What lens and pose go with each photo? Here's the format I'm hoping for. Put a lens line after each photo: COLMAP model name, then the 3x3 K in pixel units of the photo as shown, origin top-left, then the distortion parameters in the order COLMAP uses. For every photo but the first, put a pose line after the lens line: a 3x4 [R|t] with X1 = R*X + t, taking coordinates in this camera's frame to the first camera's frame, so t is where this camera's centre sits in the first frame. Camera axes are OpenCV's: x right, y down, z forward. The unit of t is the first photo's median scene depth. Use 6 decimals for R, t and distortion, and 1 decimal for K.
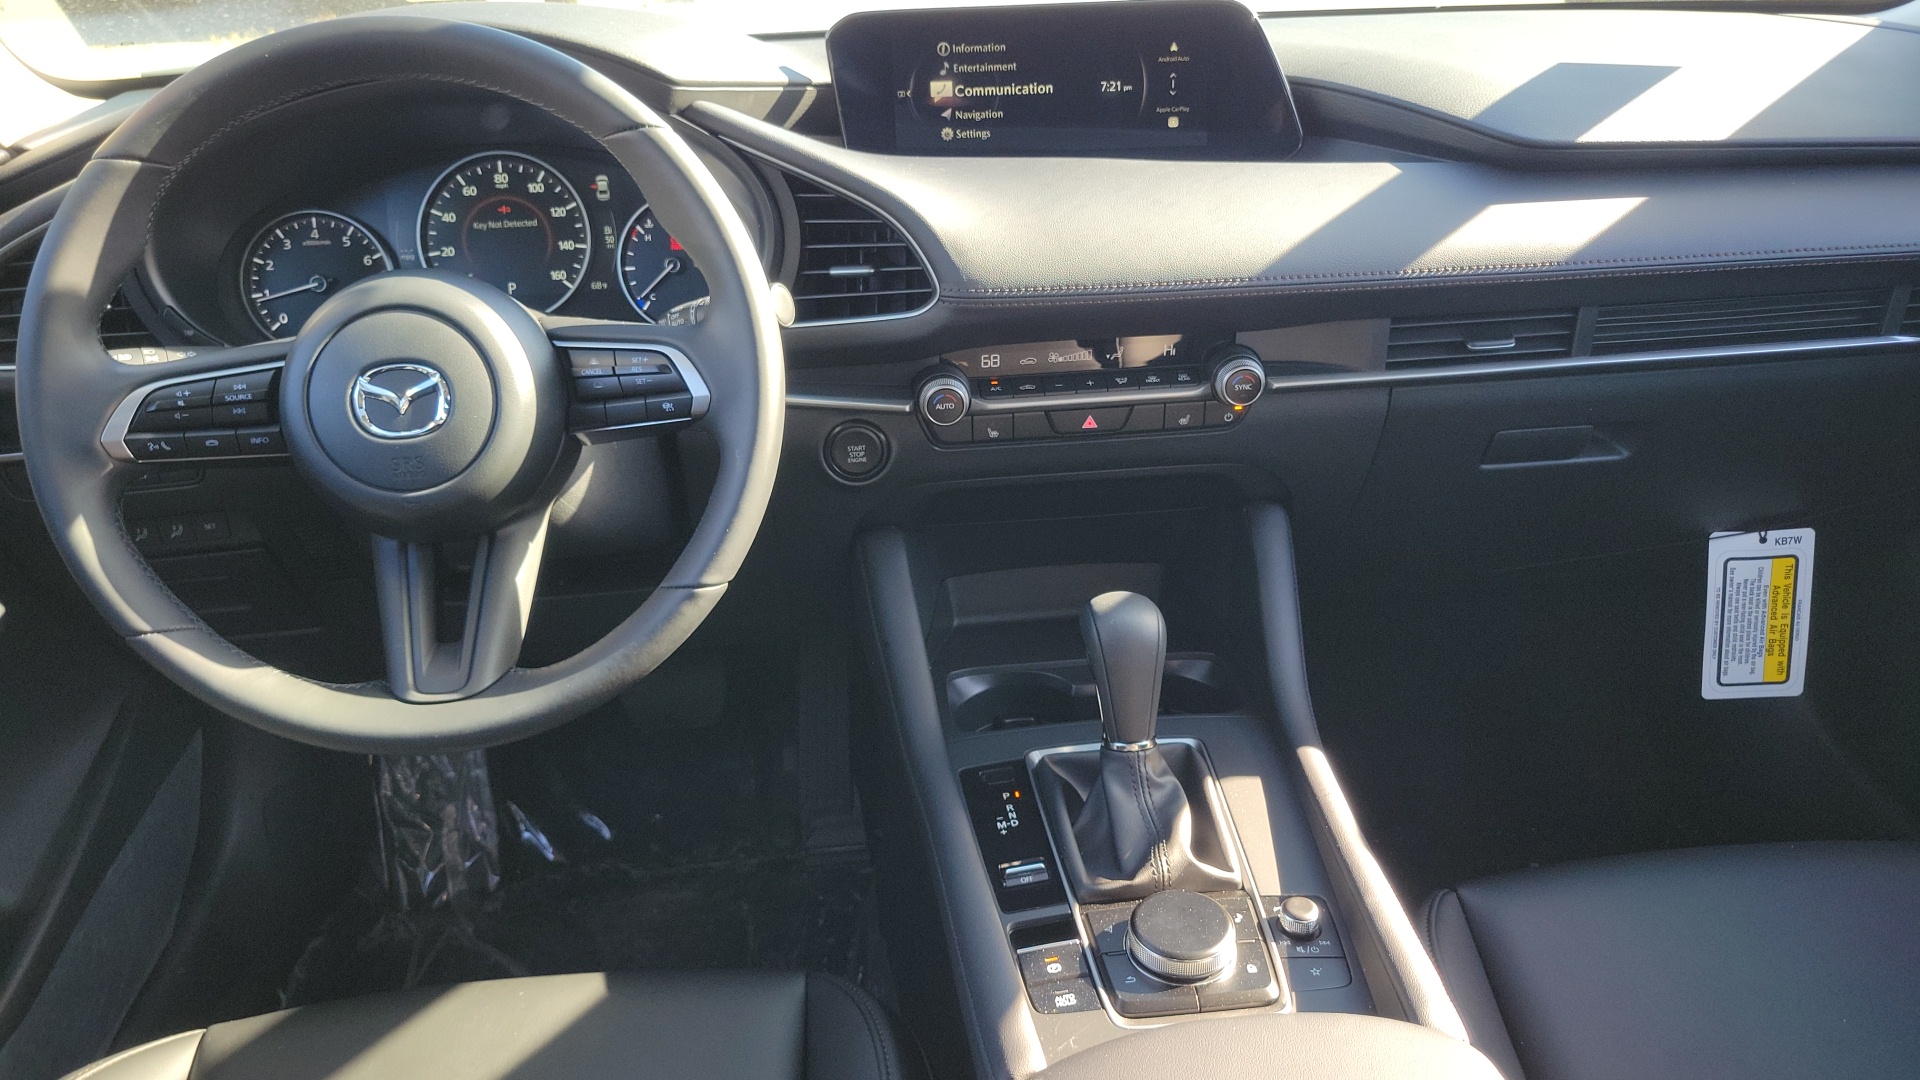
lens RADIAL K [[1498.4, 0, 980.4], [0, 1498.4, 545.2], [0, 0, 1]] dist [0.031303, -0.011934]
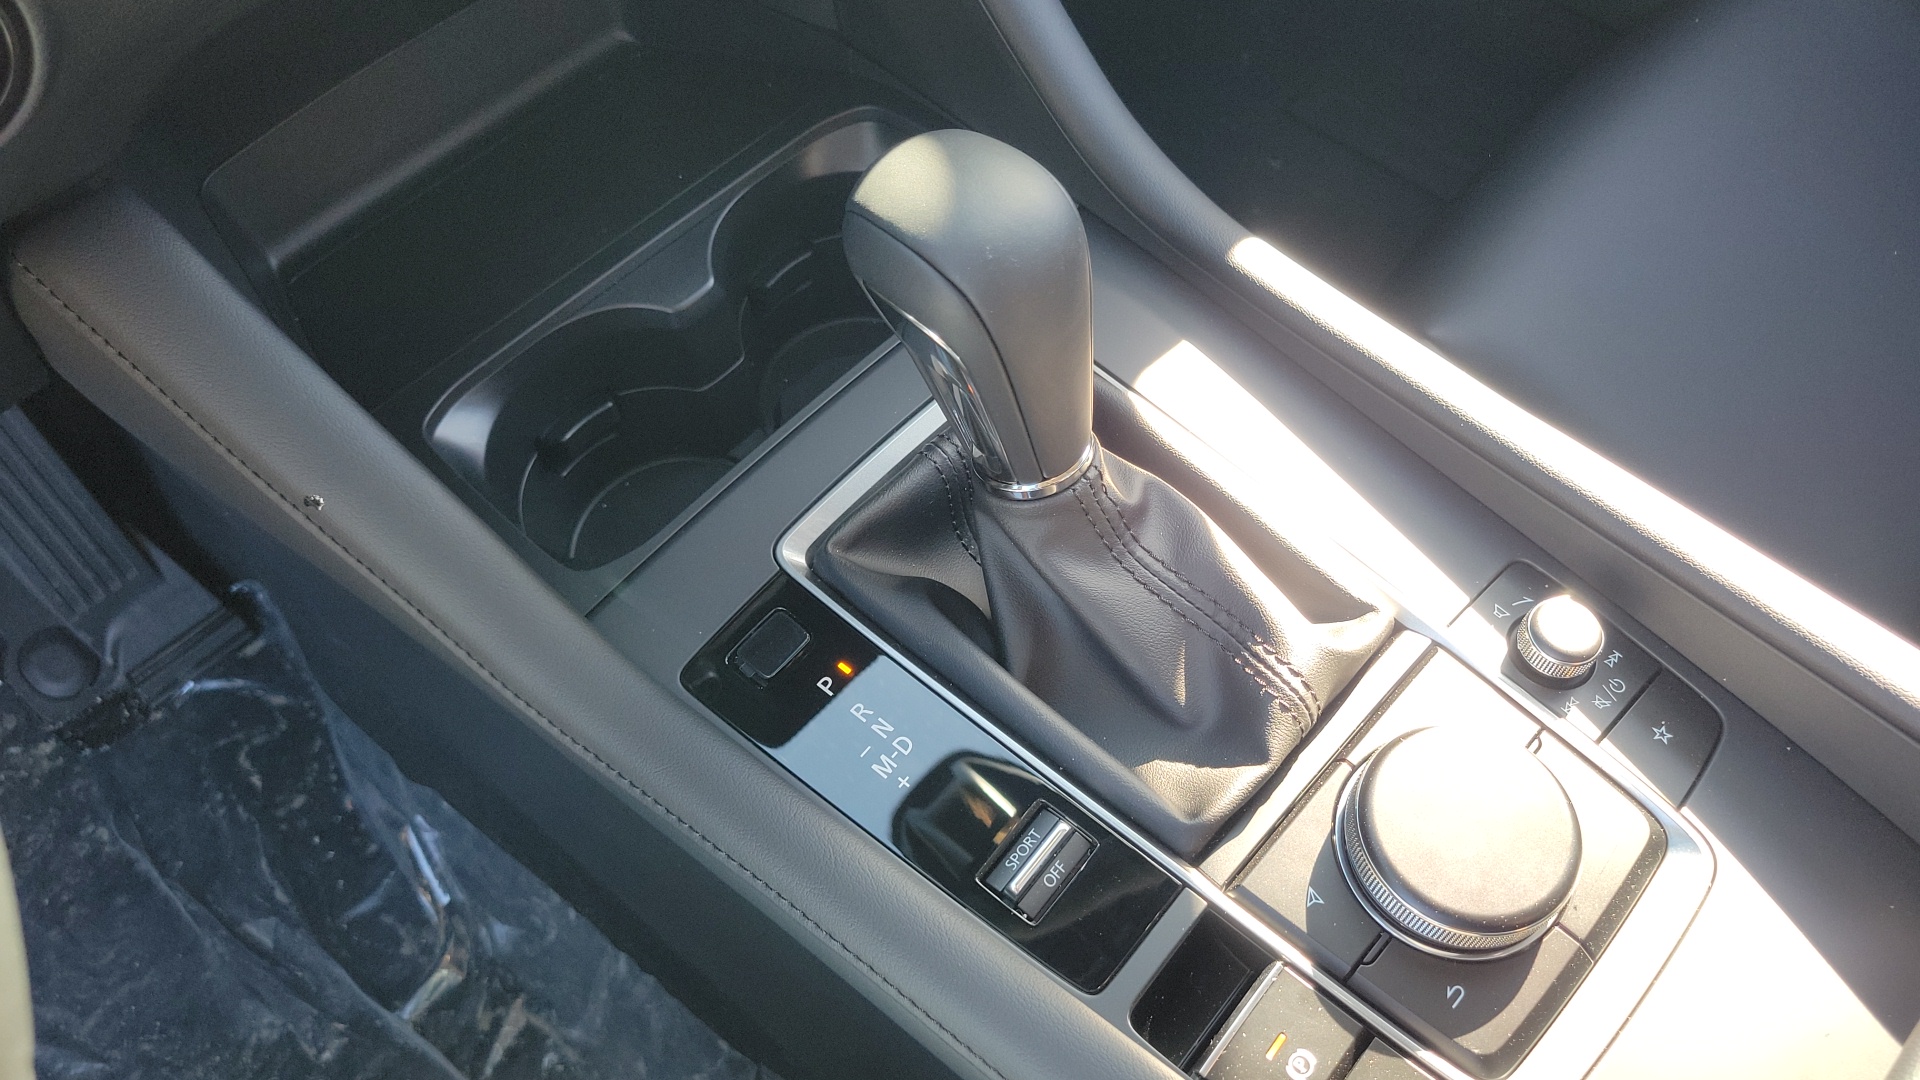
lens RADIAL K [[1487.8, 0, 960.0], [0, 1487.8, 540.0], [0, 0, 1]] dist [0.014315, -0.004654]
pose [[0.749782, -0.559025, 0.354002, -0.077693], [0.293177, 0.760289, 0.579662, -0.099517], [-0.593190, -0.330835, 0.733944, 0.637687]]
